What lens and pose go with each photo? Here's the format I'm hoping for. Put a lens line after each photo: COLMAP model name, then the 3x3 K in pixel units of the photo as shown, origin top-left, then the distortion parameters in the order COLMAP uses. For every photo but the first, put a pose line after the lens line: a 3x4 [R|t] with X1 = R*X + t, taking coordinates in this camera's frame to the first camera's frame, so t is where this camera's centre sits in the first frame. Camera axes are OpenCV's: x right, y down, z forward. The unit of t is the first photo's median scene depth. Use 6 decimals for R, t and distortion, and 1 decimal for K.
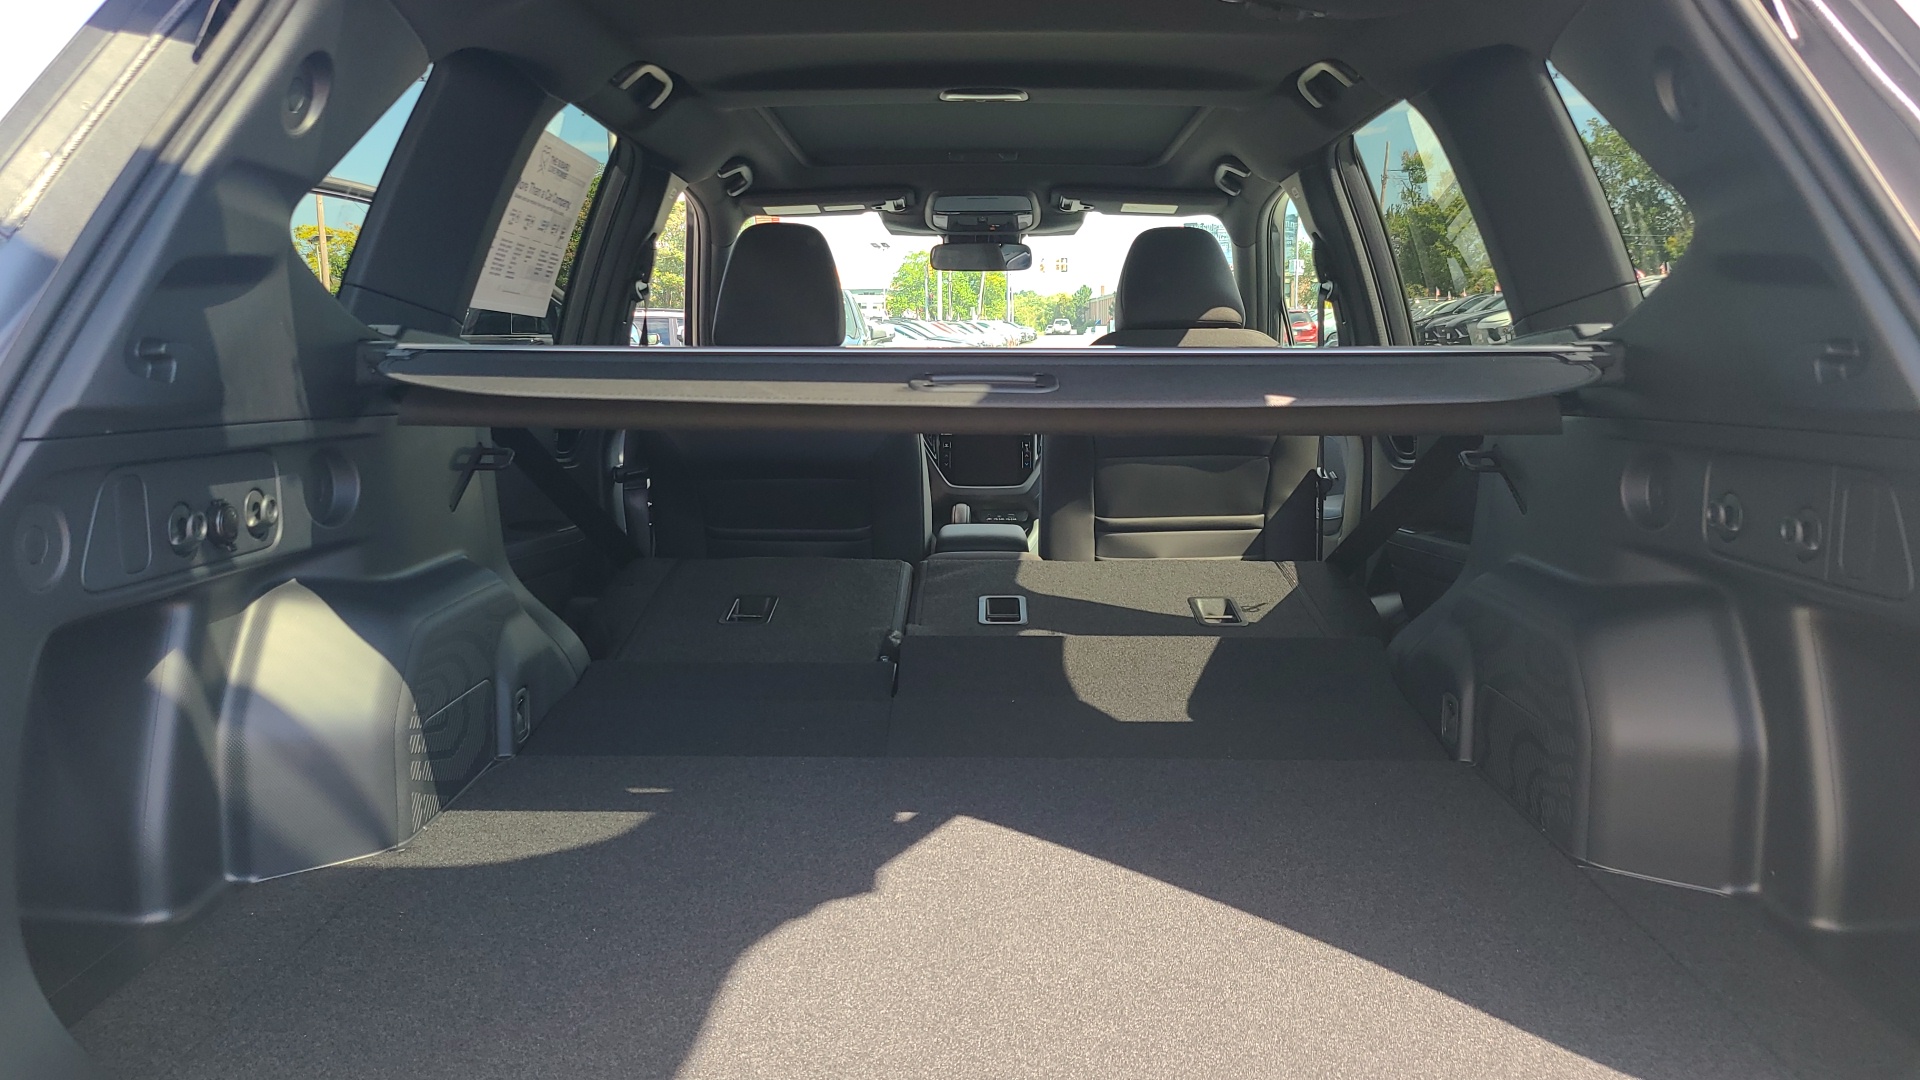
lens RADIAL K [[1437.8, 0, 970.9], [0, 1437.8, 550.2], [0, 0, 1]] dist [0.057084, -0.037186]
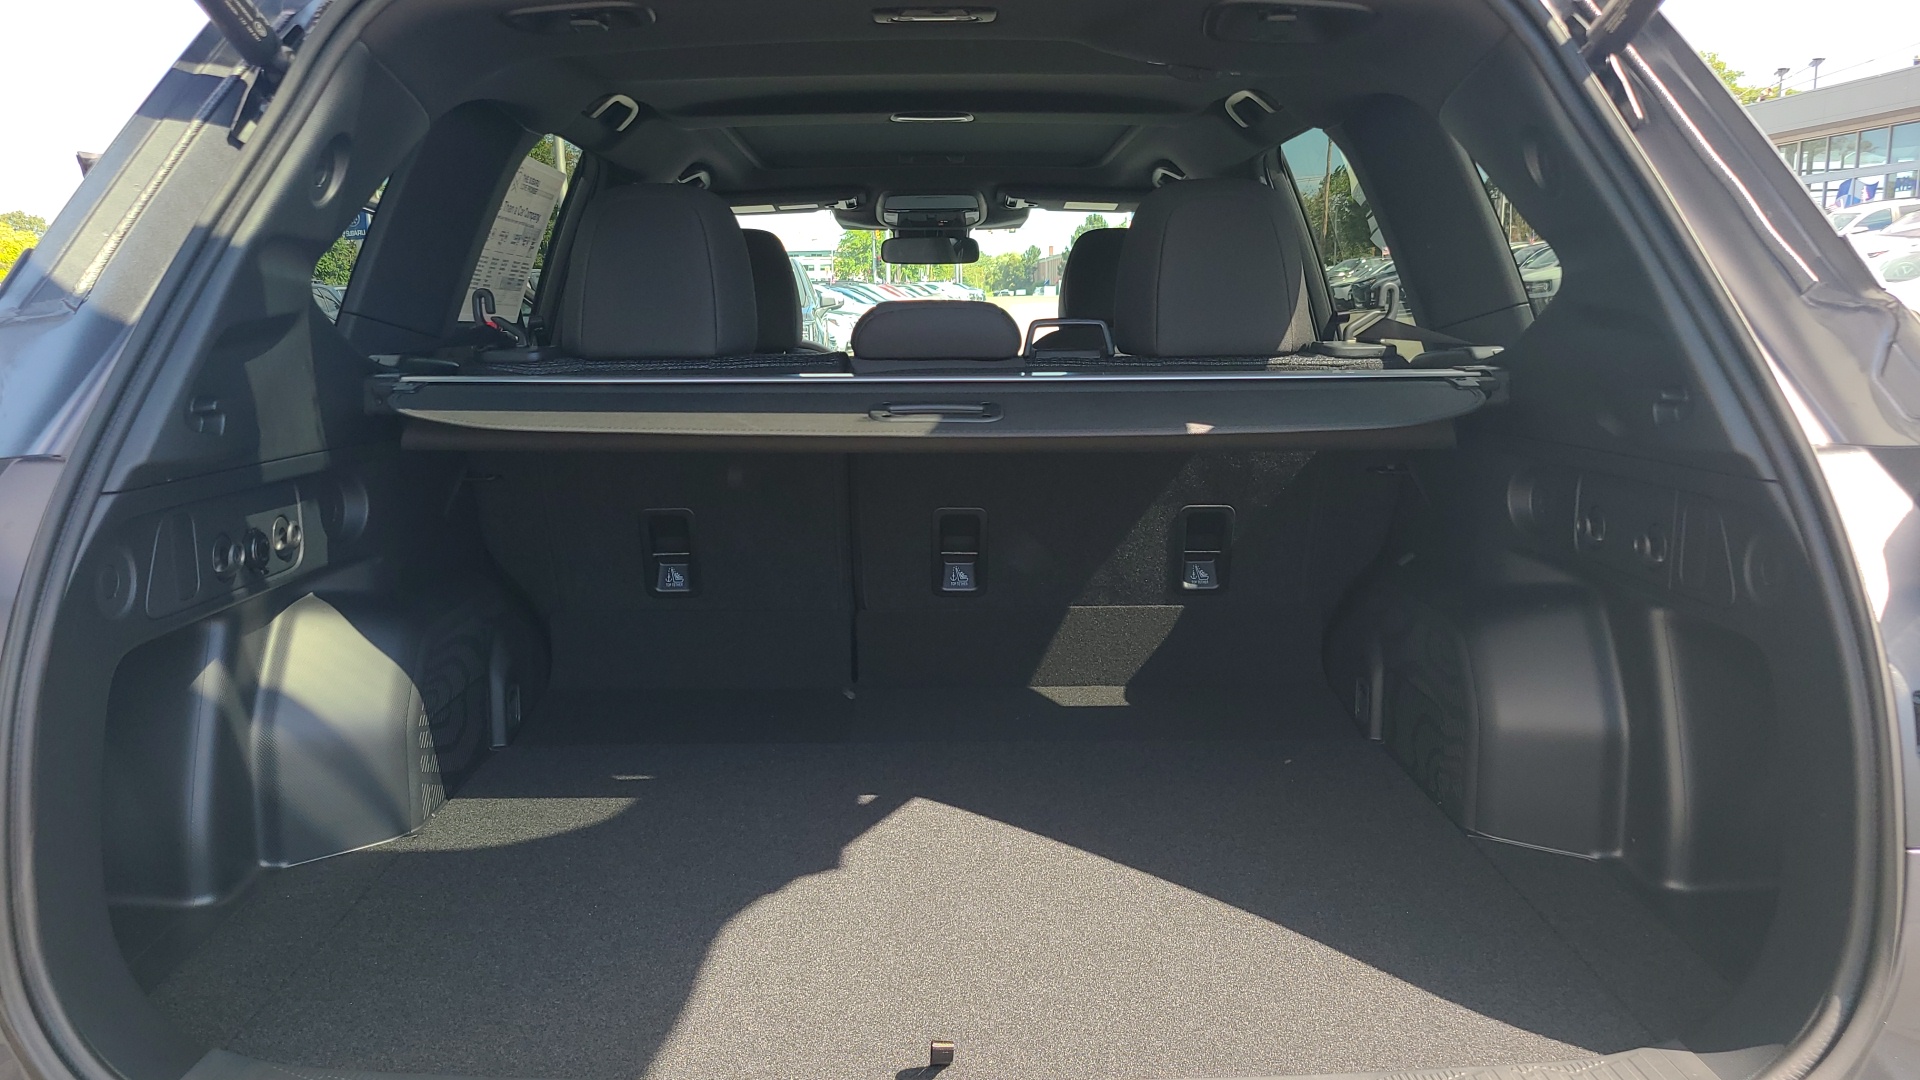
lens RADIAL K [[1437.8, 0, 946.7], [0, 1437.8, 543.9], [0, 0, 1]] dist [0.057084, -0.037186]
pose [[0.999799, -0.010357, 0.017143, -0.002918], [0.009971, 0.999698, 0.022447, -0.040134], [-0.017370, -0.022272, 0.999601, -0.117507]]
